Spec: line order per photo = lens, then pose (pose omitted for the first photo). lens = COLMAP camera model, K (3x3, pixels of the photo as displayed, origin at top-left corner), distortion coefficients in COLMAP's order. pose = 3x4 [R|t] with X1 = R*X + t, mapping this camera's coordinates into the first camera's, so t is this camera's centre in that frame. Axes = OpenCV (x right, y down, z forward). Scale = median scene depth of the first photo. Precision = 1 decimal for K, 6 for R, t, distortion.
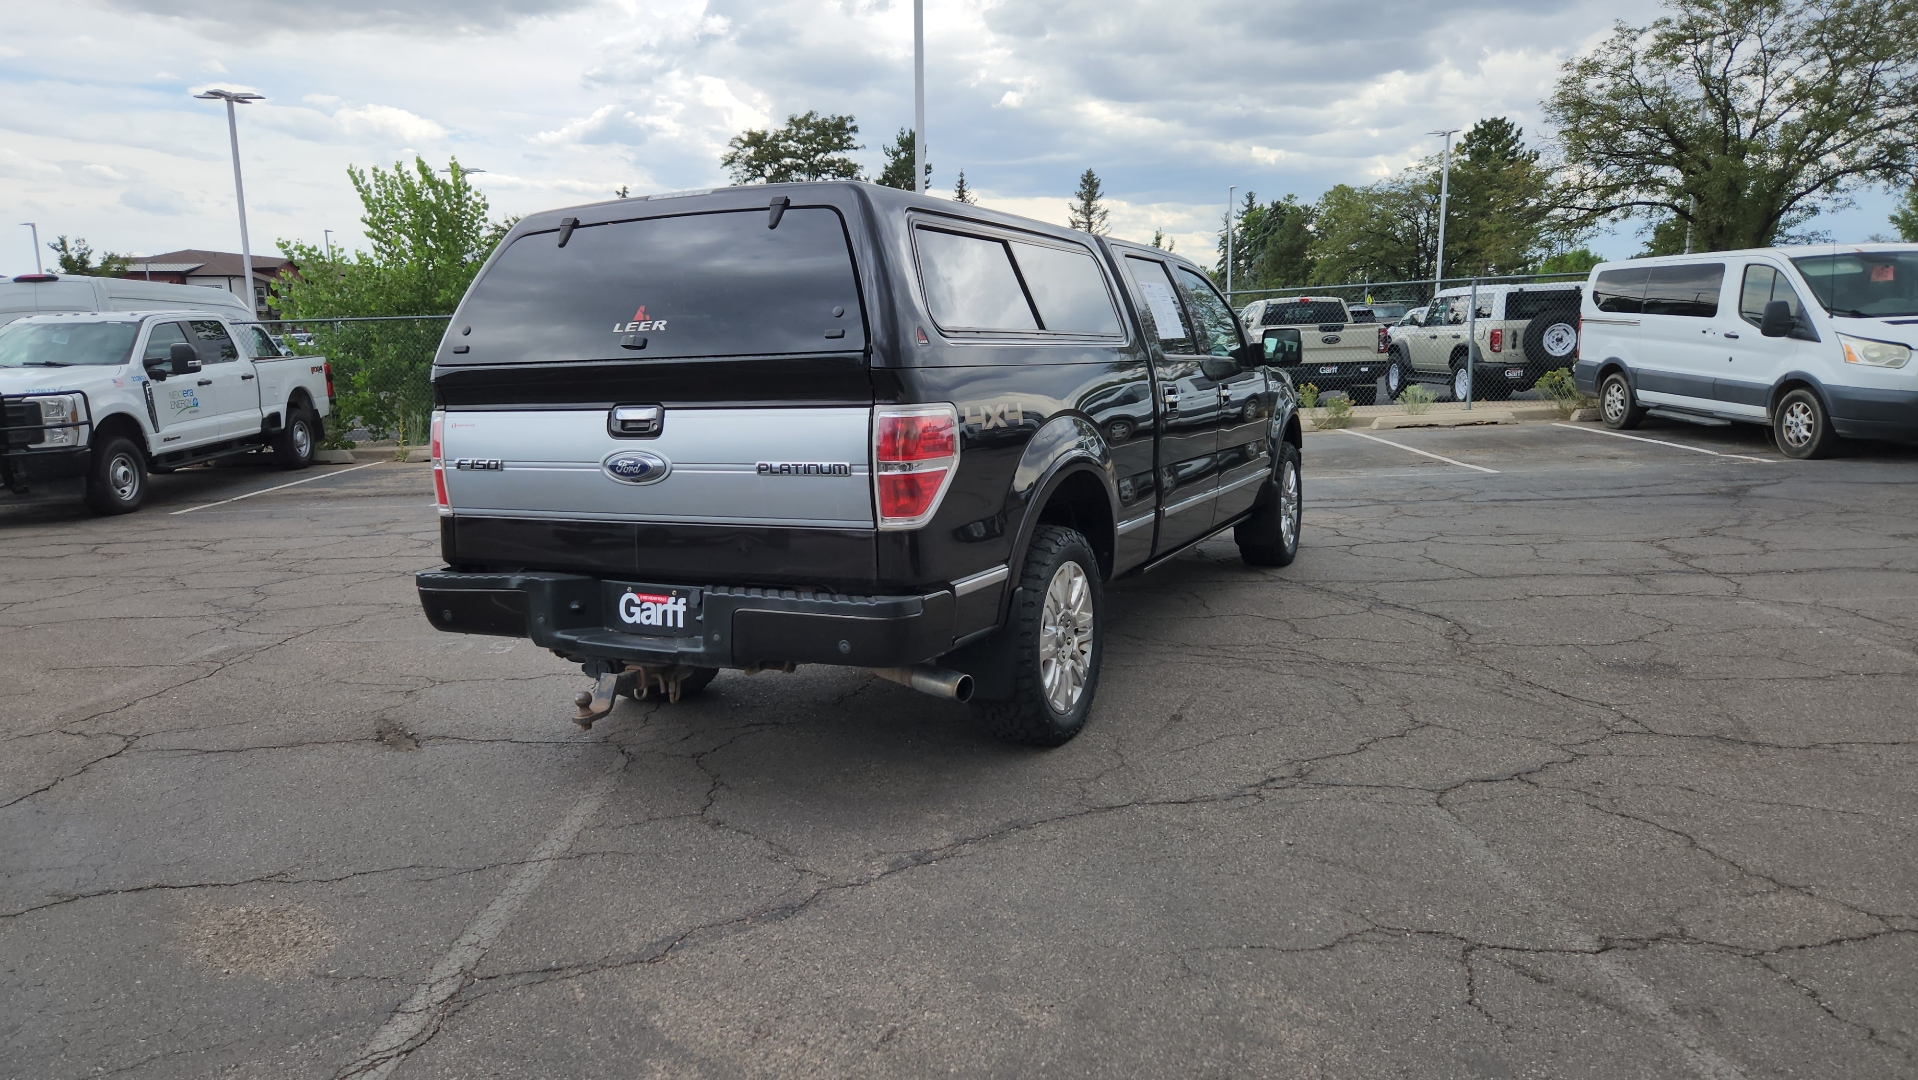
lens RADIAL K [[1290.9, 0, 917.2], [0, 1290.9, 566.2], [0, 0, 1]] dist [0.062425, -0.046224]
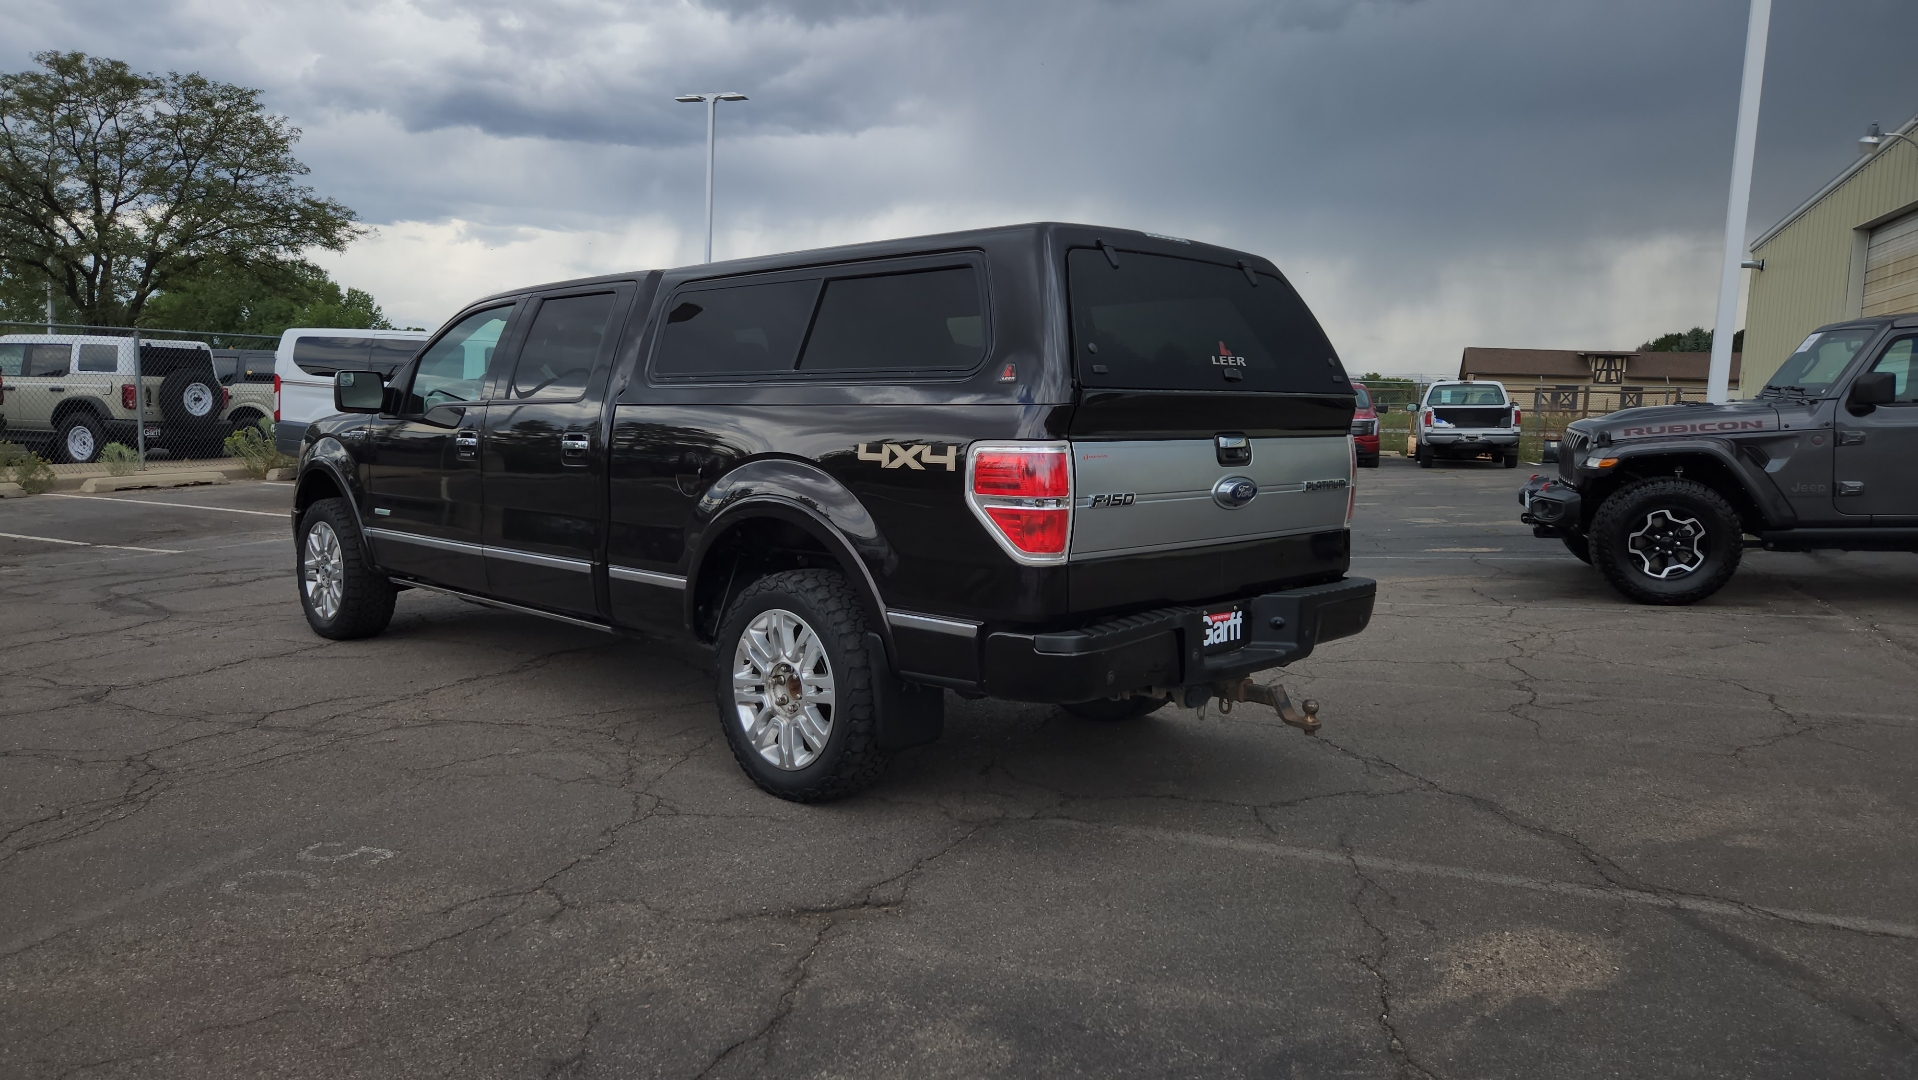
lens RADIAL K [[1284.2, 0, 935.4], [0, 1284.2, 548.0], [0, 0, 1]] dist [0.059694, -0.043529]
pose [[0.302729, -0.066861, 0.950729, -0.875481], [0.129475, 0.991174, 0.028478, -0.062586], [-0.944241, 0.114475, 0.308714, 0.614862]]
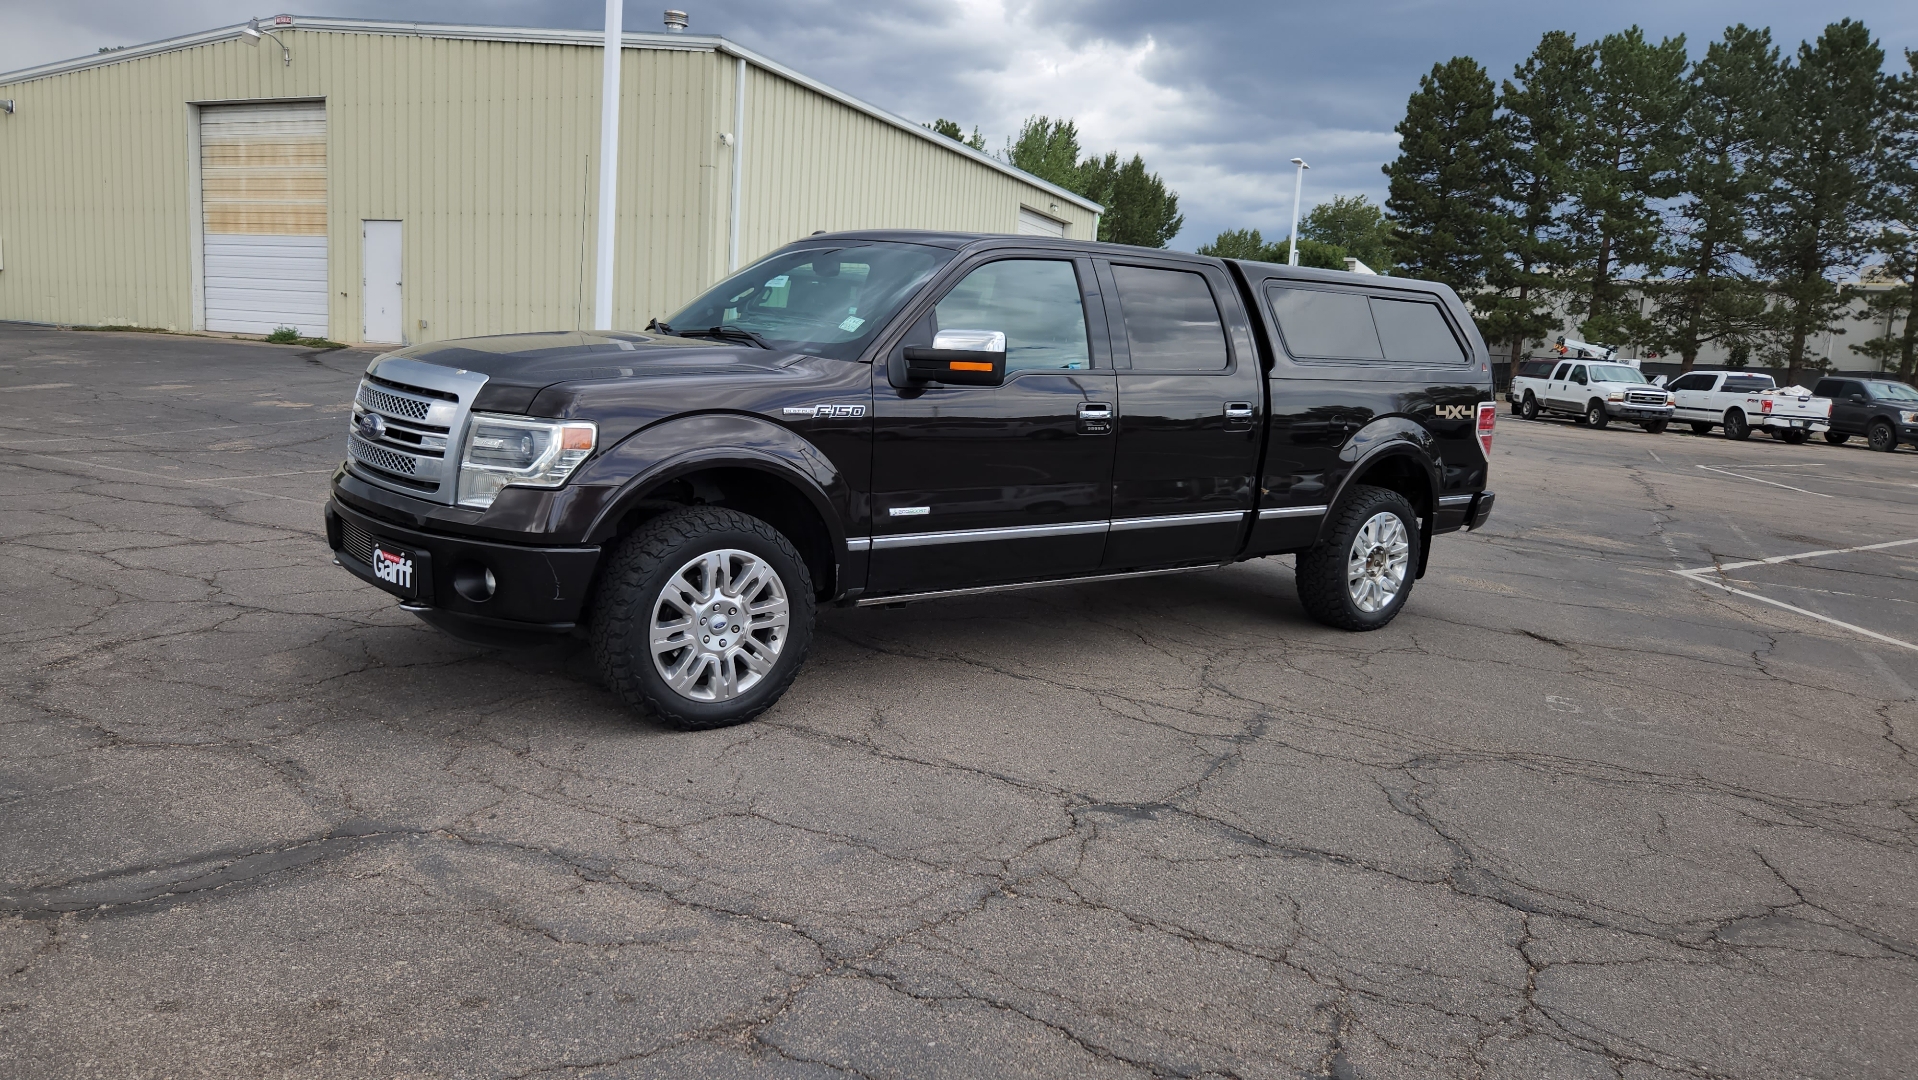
lens RADIAL K [[1287.5, 0, 925.4], [0, 1287.5, 541.5], [0, 0, 1]] dist [0.064329, -0.048745]
pose [[-0.902404, -0.098747, 0.419424, -0.323687], [0.031320, 0.955780, 0.292409, -0.348521], [-0.429751, 0.277007, -0.859407, 2.122815]]
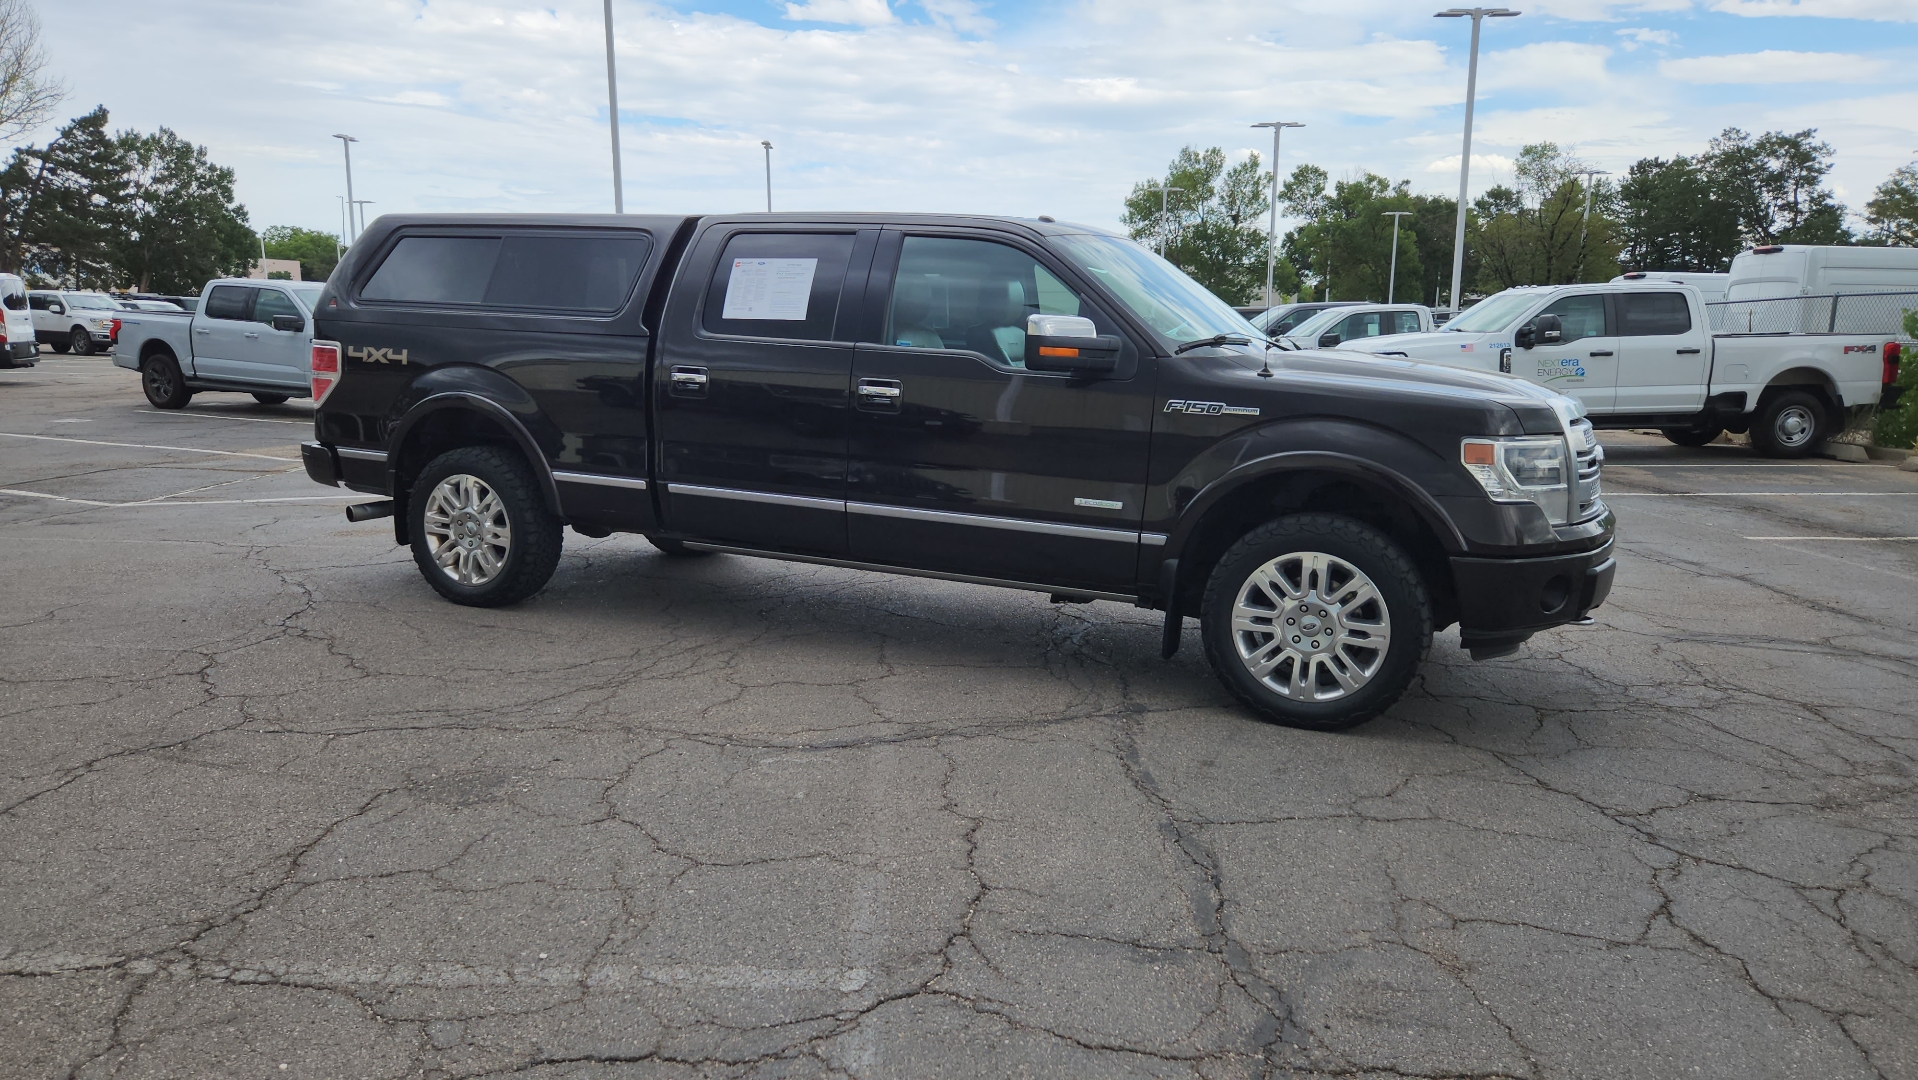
lens RADIAL K [[1292.7, 0, 928.2], [0, 1292.7, 561.4], [0, 0, 1]] dist [0.065496, -0.046541]
pose [[0.019525, 0.207123, -0.978120, 1.154962], [-0.188360, 0.961550, 0.199854, -0.218184], [0.981906, 0.180337, 0.057788, 1.104528]]
